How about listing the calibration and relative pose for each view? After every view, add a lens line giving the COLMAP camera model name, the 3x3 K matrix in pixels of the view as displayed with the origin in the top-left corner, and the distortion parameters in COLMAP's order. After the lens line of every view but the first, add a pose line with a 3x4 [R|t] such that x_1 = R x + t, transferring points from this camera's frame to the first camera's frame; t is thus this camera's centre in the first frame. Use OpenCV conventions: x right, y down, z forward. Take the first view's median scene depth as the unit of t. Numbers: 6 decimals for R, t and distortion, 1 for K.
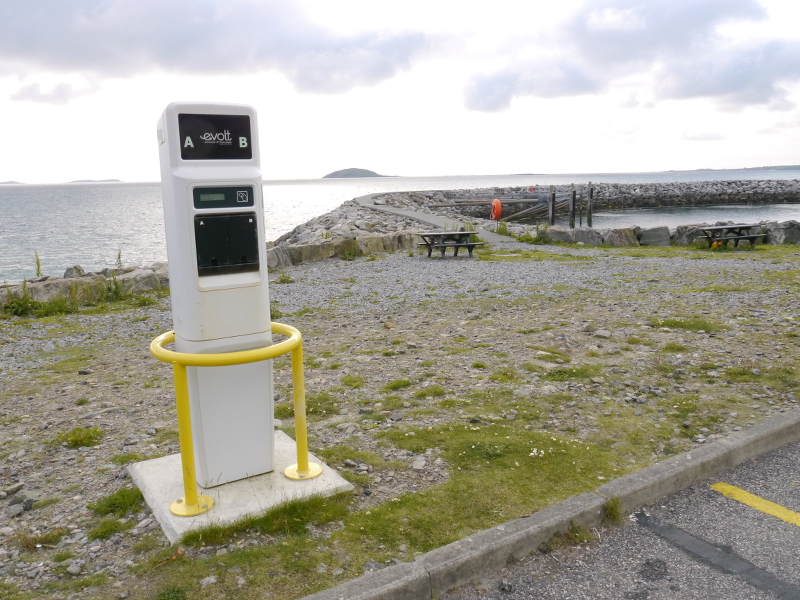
lens RADIAL K [[677.1, 0, 400.0], [0, 677.1, 300.0], [0, 0, 1]] dist [0.000863, 0.000342]
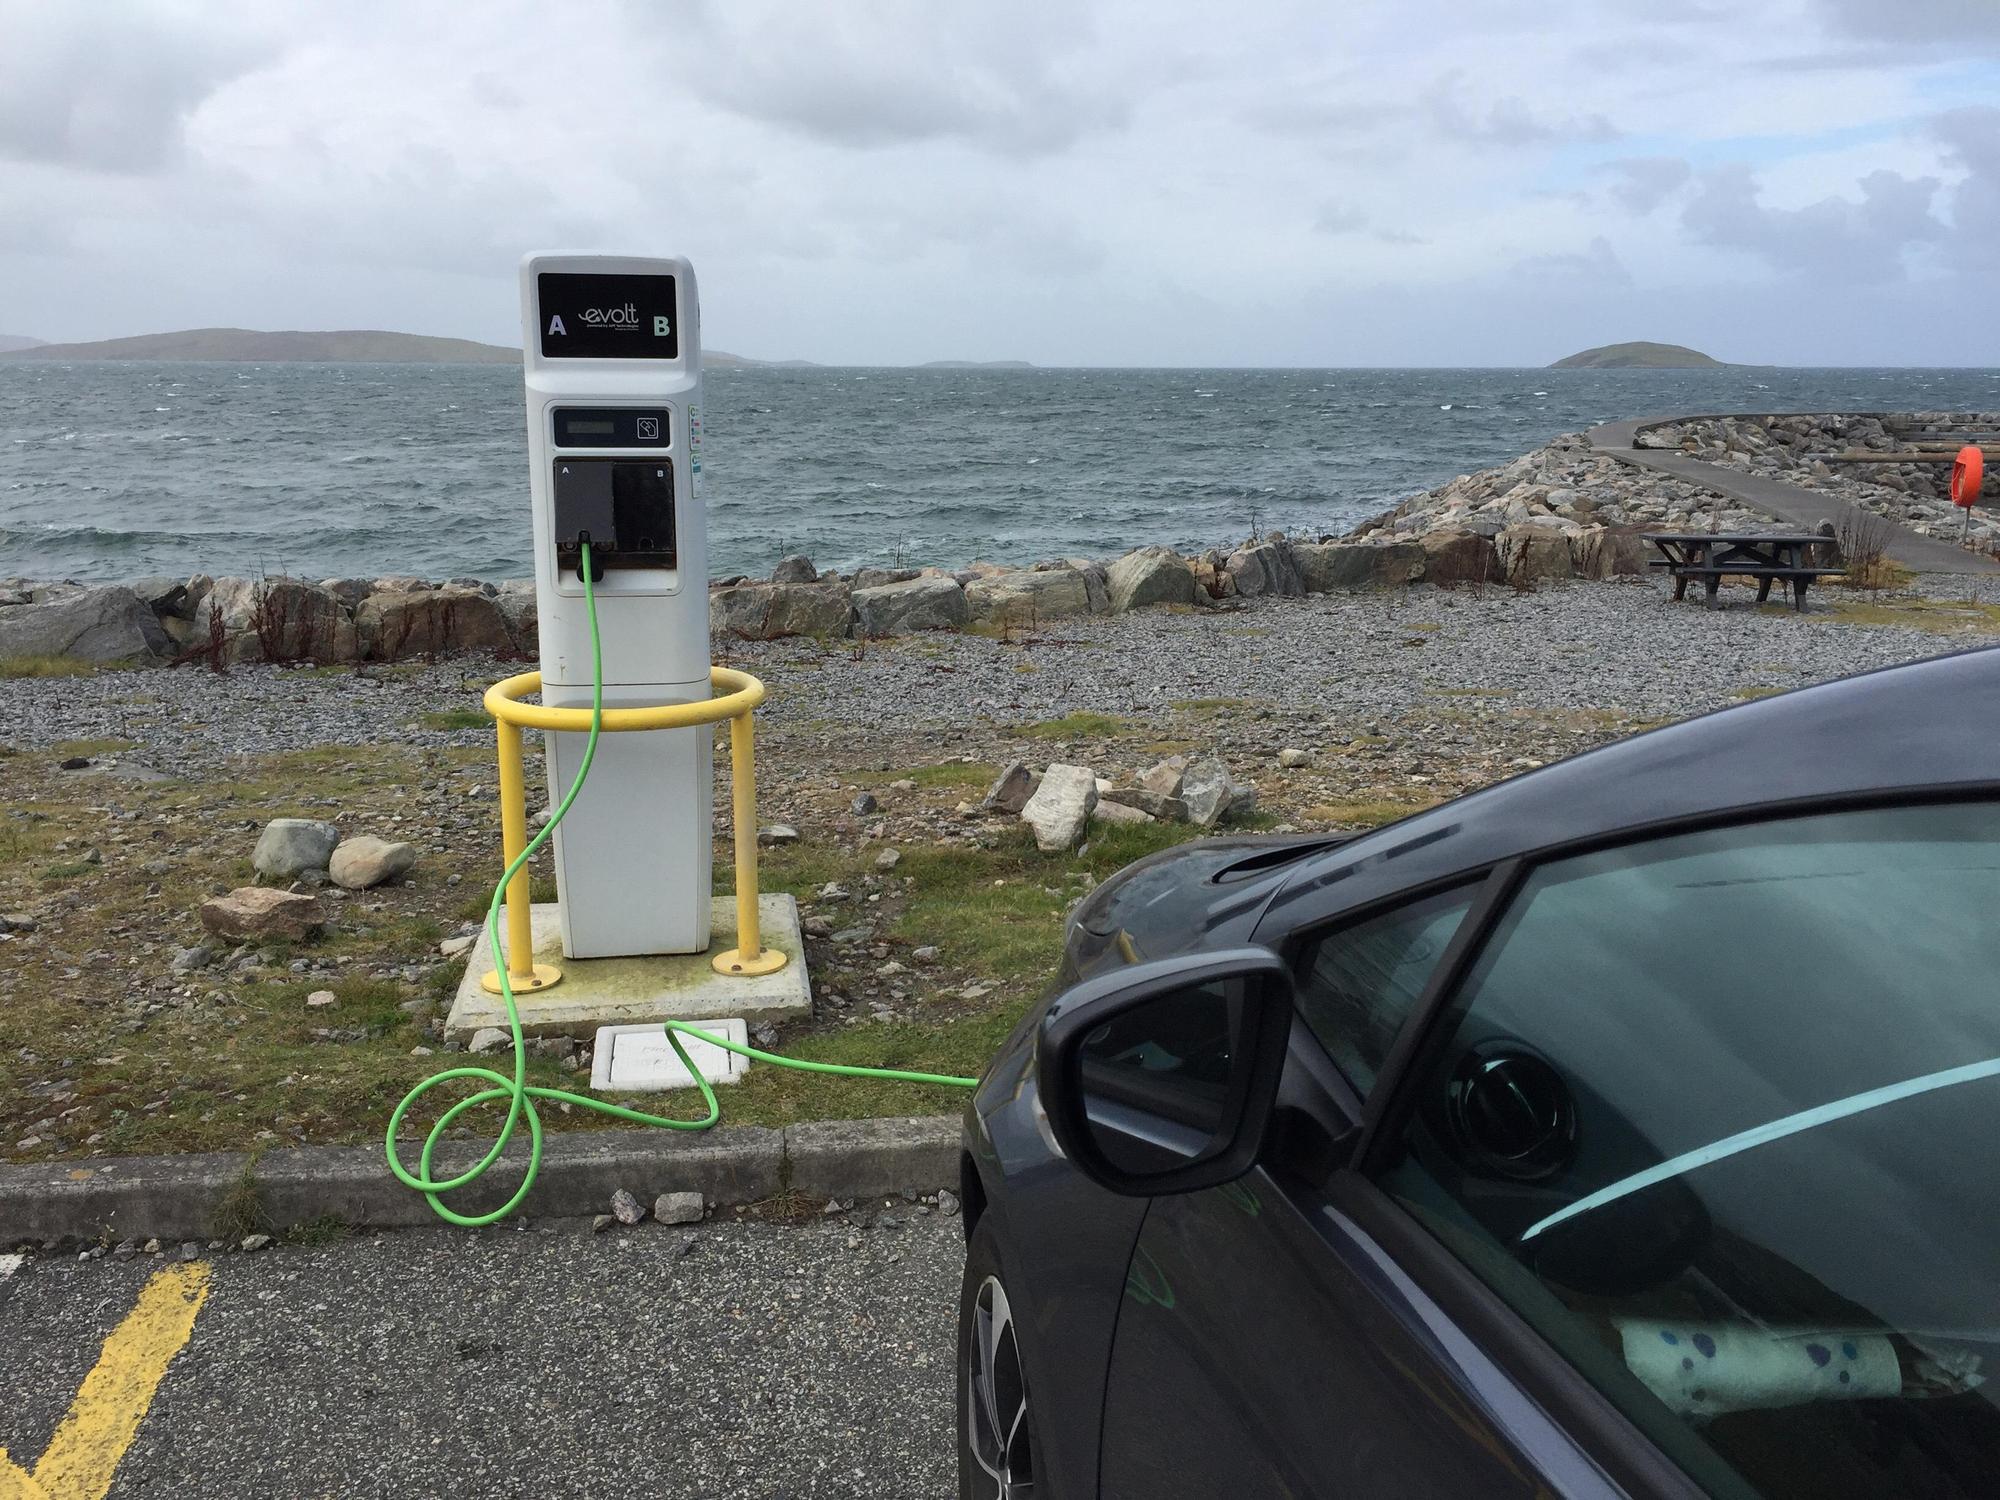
lens RADIAL K [[1743.5, 0, 1000.0], [0, 1743.5, 750.0], [0, 0, 1]] dist [0.049425, -0.001390]
pose [[0.920930, 0.108005, -0.374463, 0.537026], [-0.093987, 0.994022, 0.055555, -0.001160], [0.378225, -0.015968, 0.925576, -0.178305]]
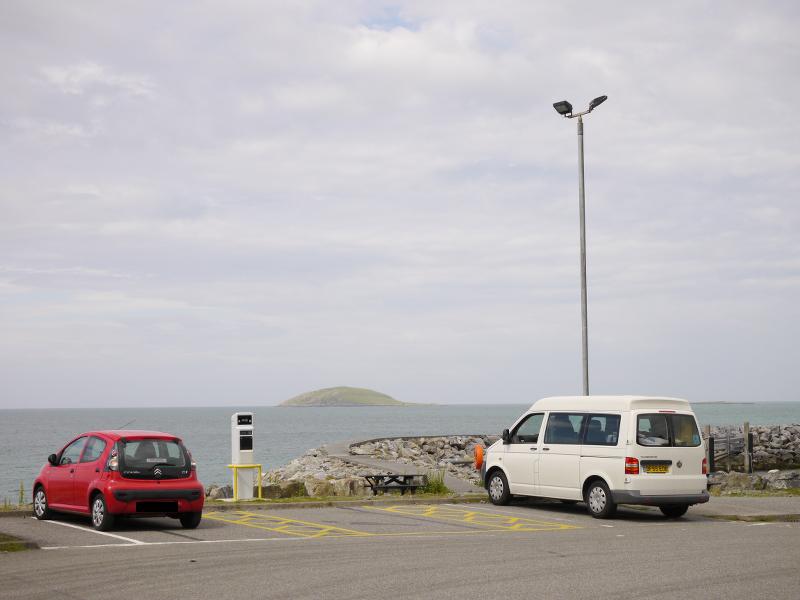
lens RADIAL K [[1259.1, 0, 400.0], [0, 1259.1, 300.0], [0, 0, 1]] dist [0.002499, -0.006474]
pose [[0.999884, 0.003066, -0.014941, 0.826571], [-0.006902, 0.964501, -0.263988, 1.112605], [0.013601, 0.264060, 0.964410, -6.770429]]
